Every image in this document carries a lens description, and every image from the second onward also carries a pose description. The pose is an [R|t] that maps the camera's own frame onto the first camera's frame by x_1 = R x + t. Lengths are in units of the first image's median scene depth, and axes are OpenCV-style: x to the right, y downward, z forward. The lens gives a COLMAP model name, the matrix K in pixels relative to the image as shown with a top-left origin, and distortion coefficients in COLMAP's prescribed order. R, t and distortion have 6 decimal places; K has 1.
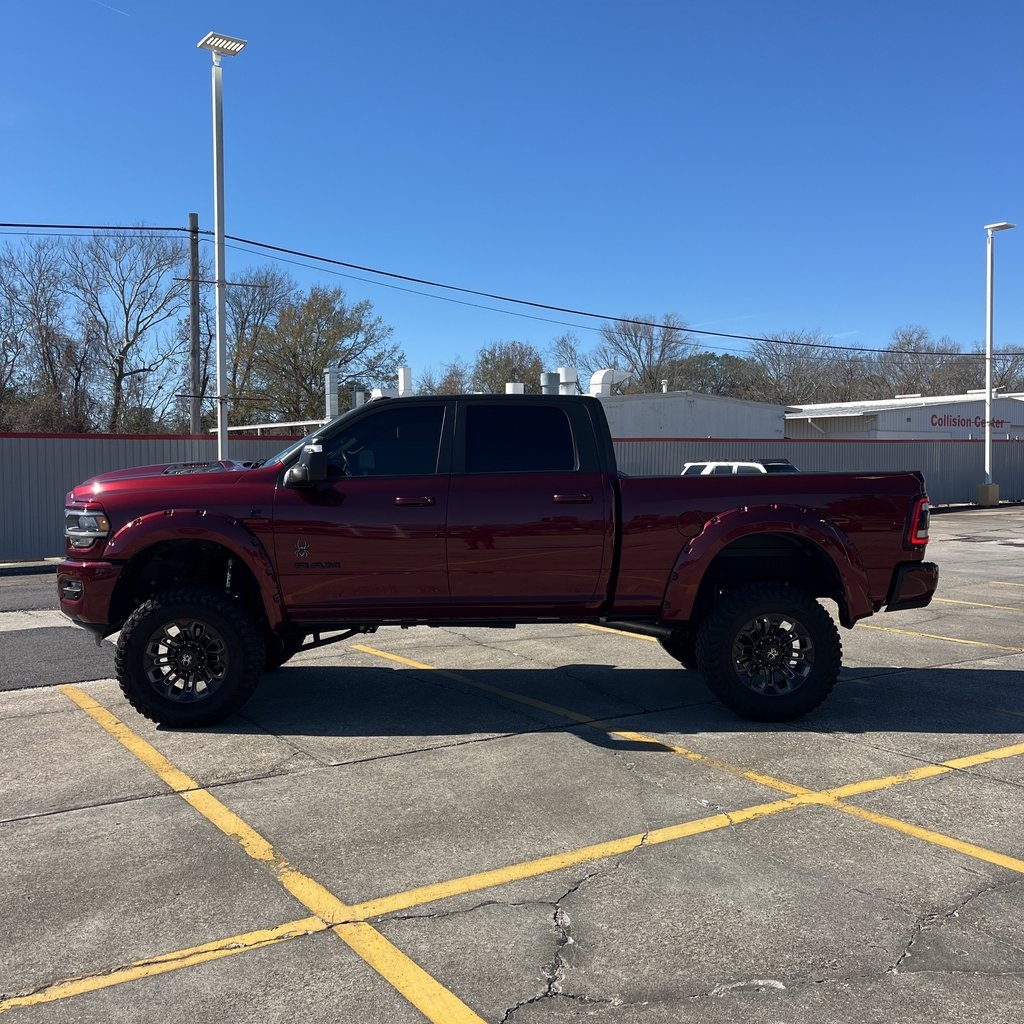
lens RADIAL K [[1026.9, 0, 512.0], [0, 1026.9, 512.0], [0, 0, 1]] dist [0.033992, -0.026081]
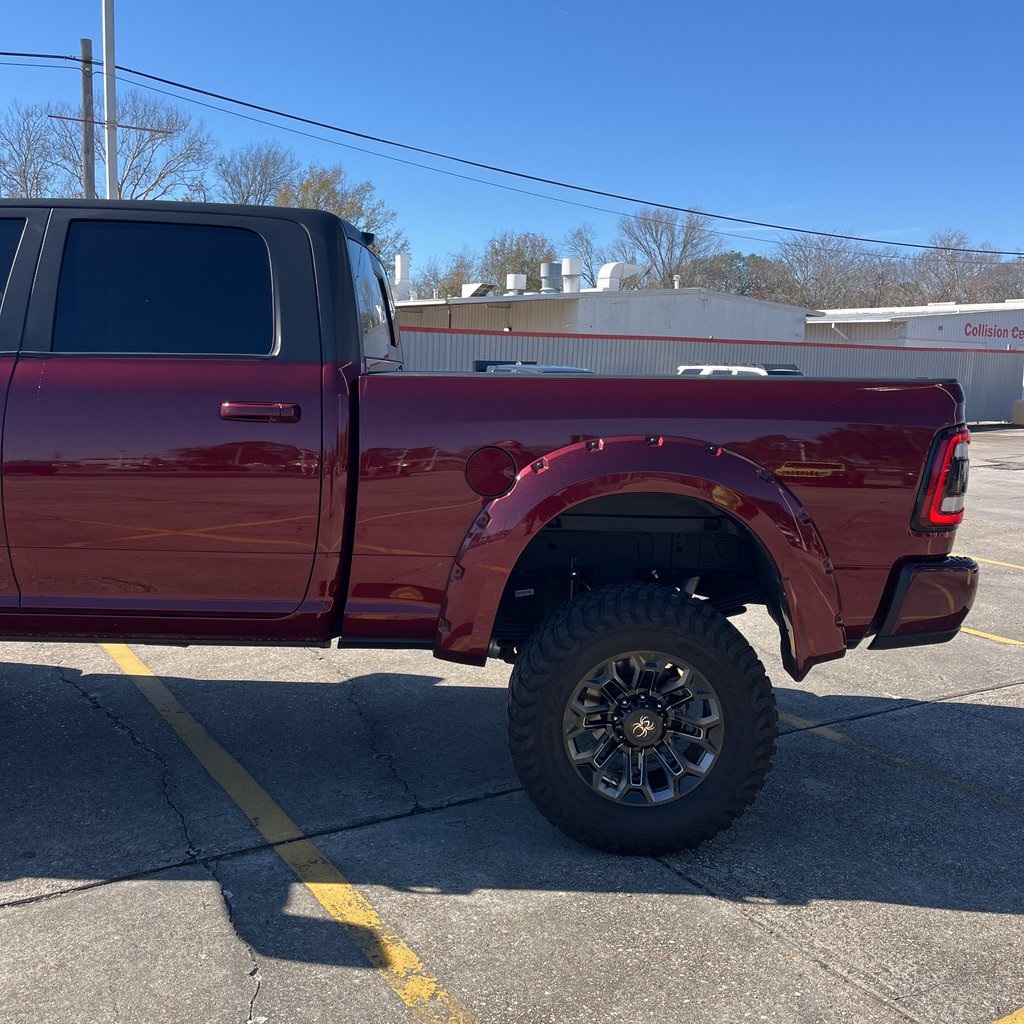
lens RADIAL K [[1026.9, 0, 512.0], [0, 1026.9, 512.0], [0, 0, 1]] dist [0.033992, -0.026081]
pose [[0.999279, 0.034351, -0.016159, 0.015994], [-0.032631, 0.994771, 0.096773, -0.001399], [0.019399, -0.096176, 0.995175, 0.041299]]
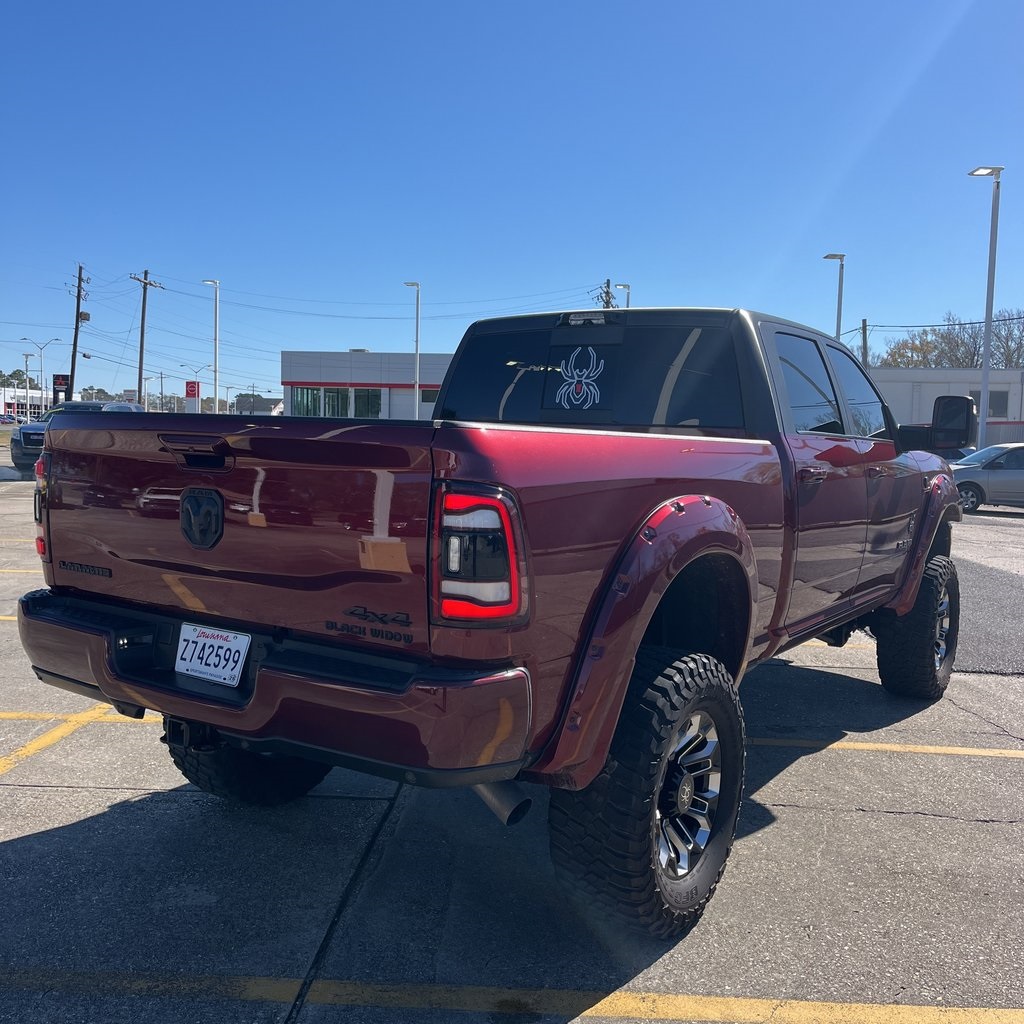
lens RADIAL K [[1026.9, 0, 512.0], [0, 1026.9, 512.0], [0, 0, 1]] dist [0.033992, -0.026081]
pose [[-0.584838, 0.052735, -0.809434, 0.057587], [-0.055889, 0.992893, 0.105068, -0.004942], [0.809223, 0.106687, -0.577734, 0.125832]]
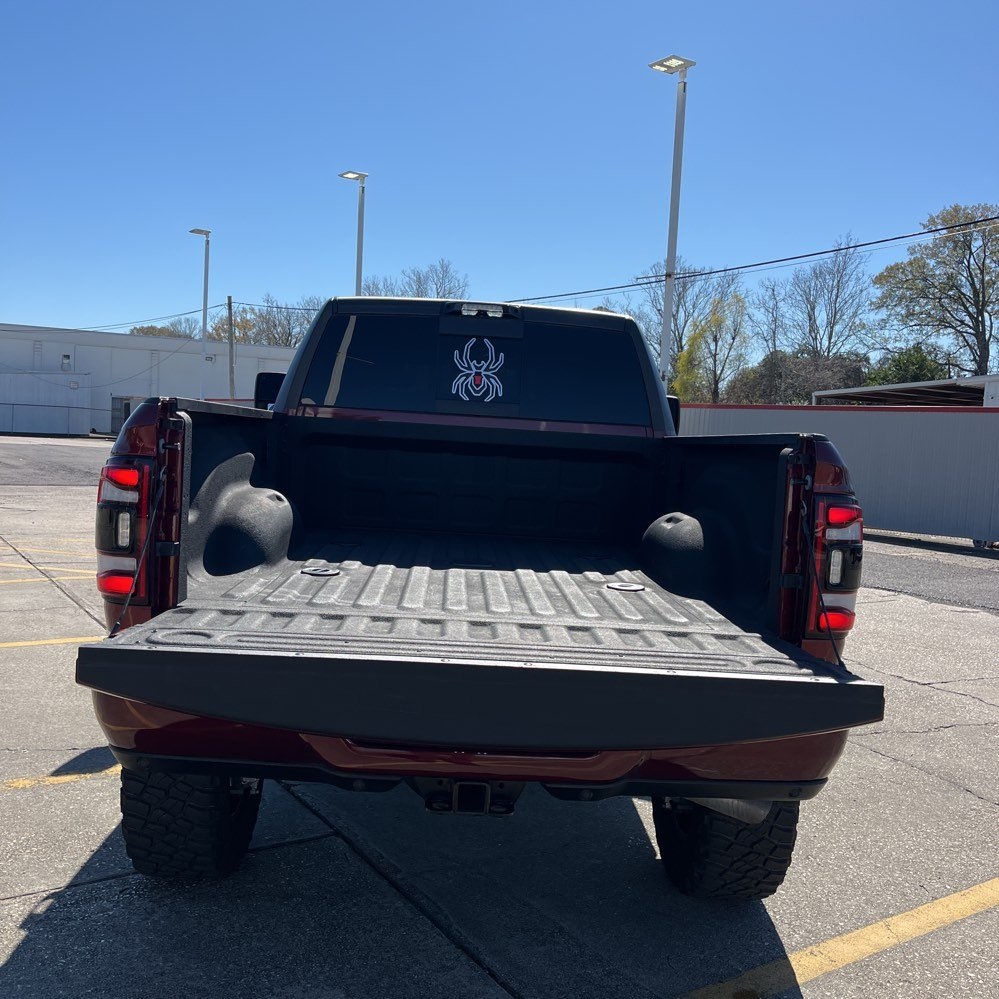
lens RADIAL K [[999.0, 0, 487.8], [0, 999.0, 500.8], [0, 0, 1]] dist [0.036227, -0.013138]
pose [[-0.000392, 0.079010, -0.996874, 0.064197], [-0.094011, 0.992456, 0.078697, -0.003754], [0.995571, 0.093748, 0.007039, 0.095453]]
